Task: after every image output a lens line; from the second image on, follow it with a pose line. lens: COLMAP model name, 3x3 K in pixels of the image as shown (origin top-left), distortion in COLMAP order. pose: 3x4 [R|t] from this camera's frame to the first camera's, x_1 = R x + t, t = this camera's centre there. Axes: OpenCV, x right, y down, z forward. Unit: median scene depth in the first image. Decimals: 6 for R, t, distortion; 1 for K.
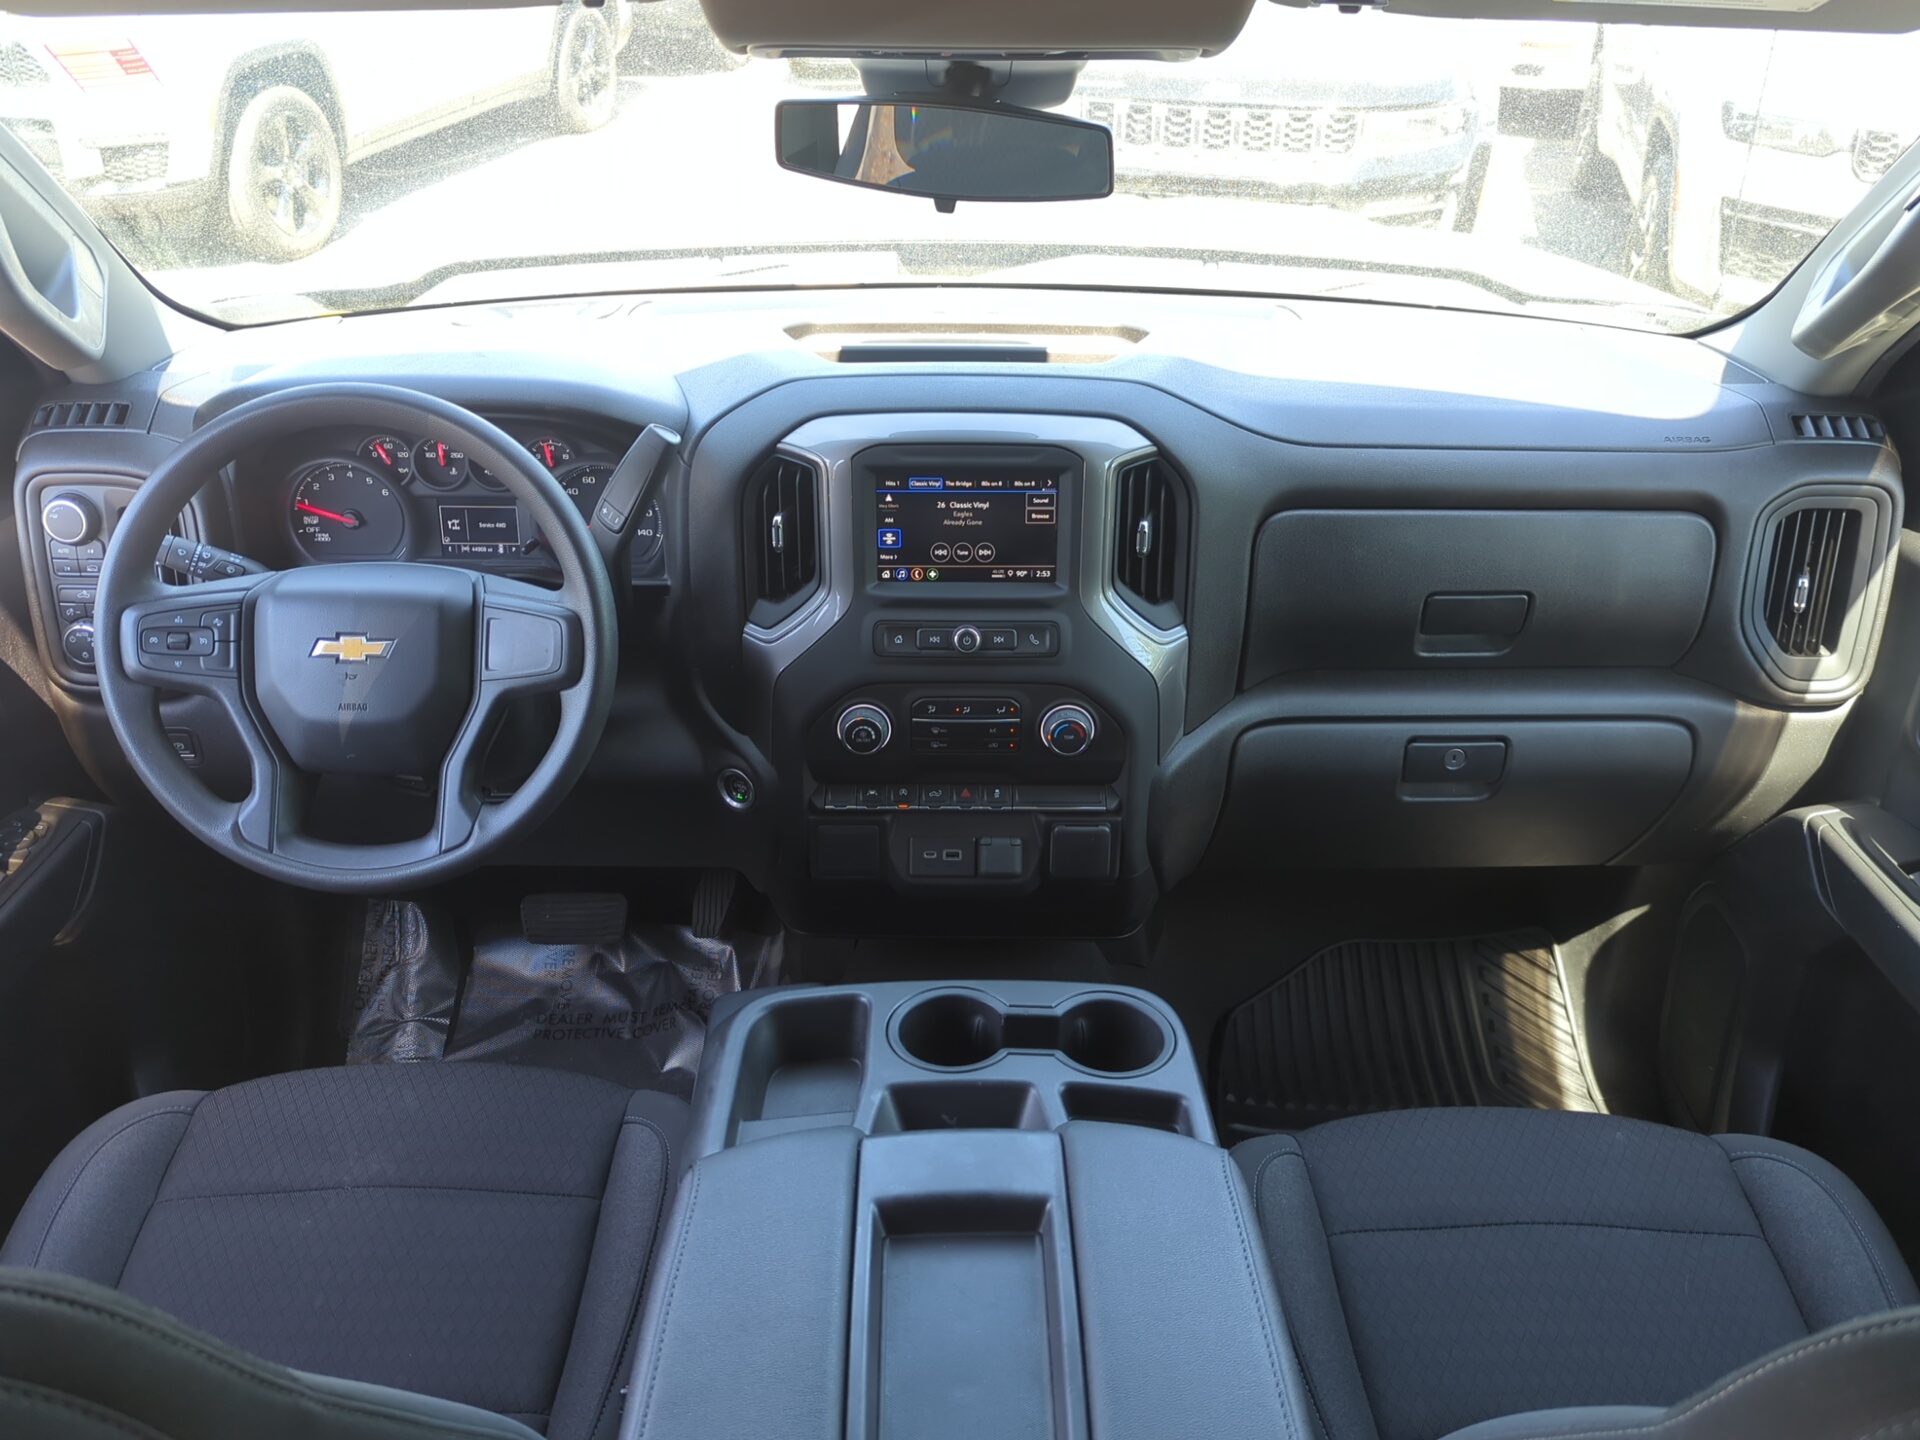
lens RADIAL K [[1553.5, 0, 975.0], [0, 1553.5, 691.4], [0, 0, 1]] dist [0.074338, -0.082449]
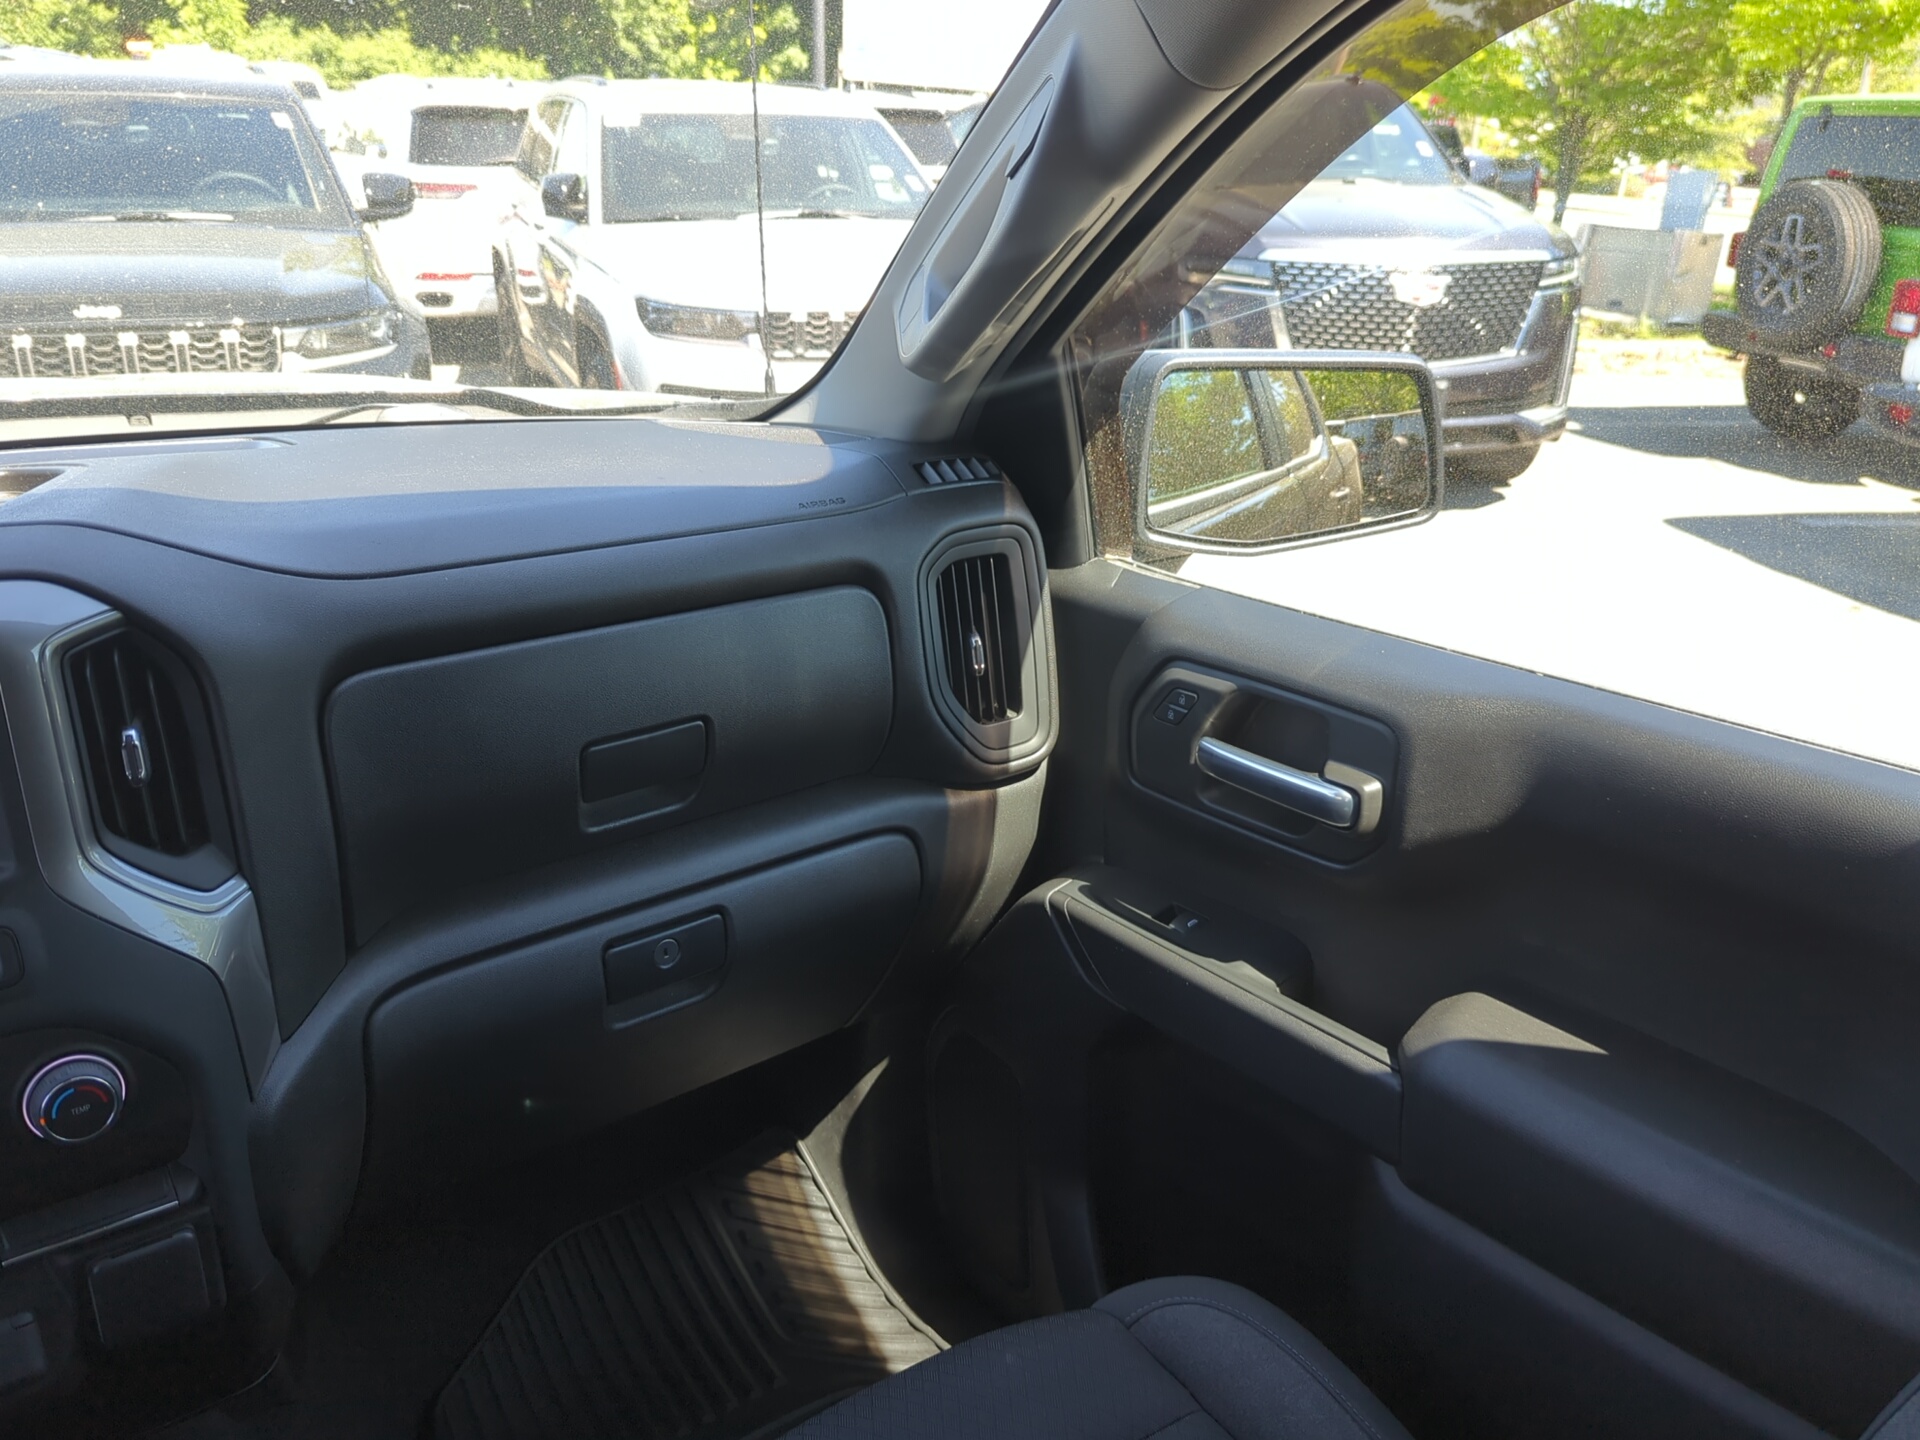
lens RADIAL K [[1553.5, 0, 975.0], [0, 1553.5, 691.4], [0, 0, 1]] dist [0.074338, -0.082449]
pose [[0.796734, -0.202206, 0.569497, 0.021766], [0.285286, 0.956595, -0.059471, 0.010037], [-0.532753, 0.209852, 0.819839, 0.290954]]
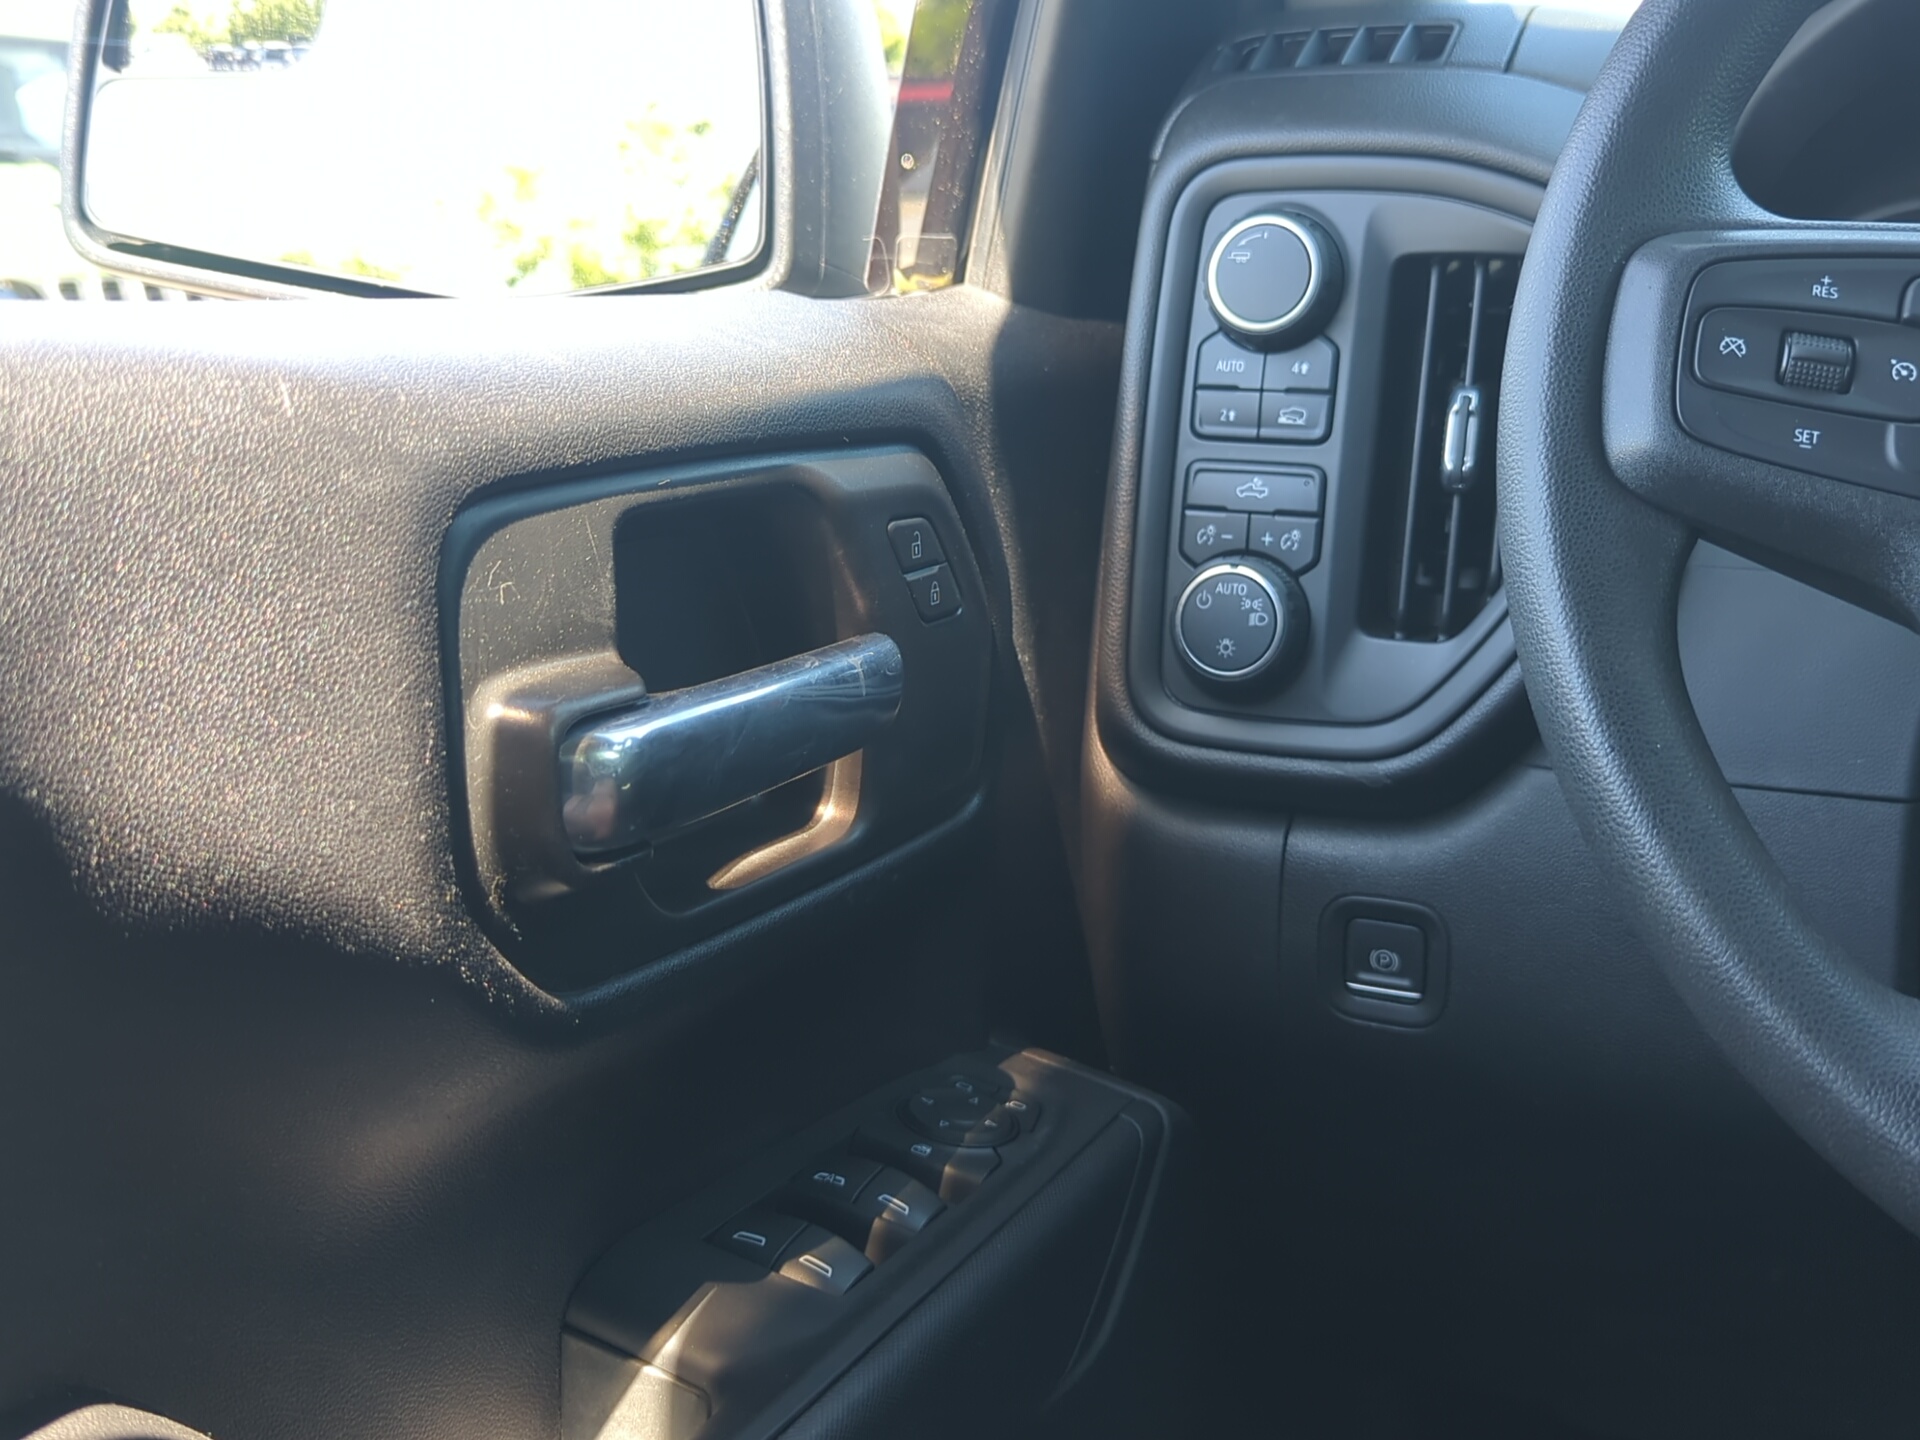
lens RADIAL K [[2227.1, 0, 960.2], [0, 2227.1, 684.1], [0, 0, 1]] dist [0.129806, -0.326267]
pose [[0.902719, 0.076684, -0.423342, -0.400981], [-0.196560, 0.948800, -0.247271, 0.122905], [0.382704, 0.306428, 0.871573, 0.532785]]
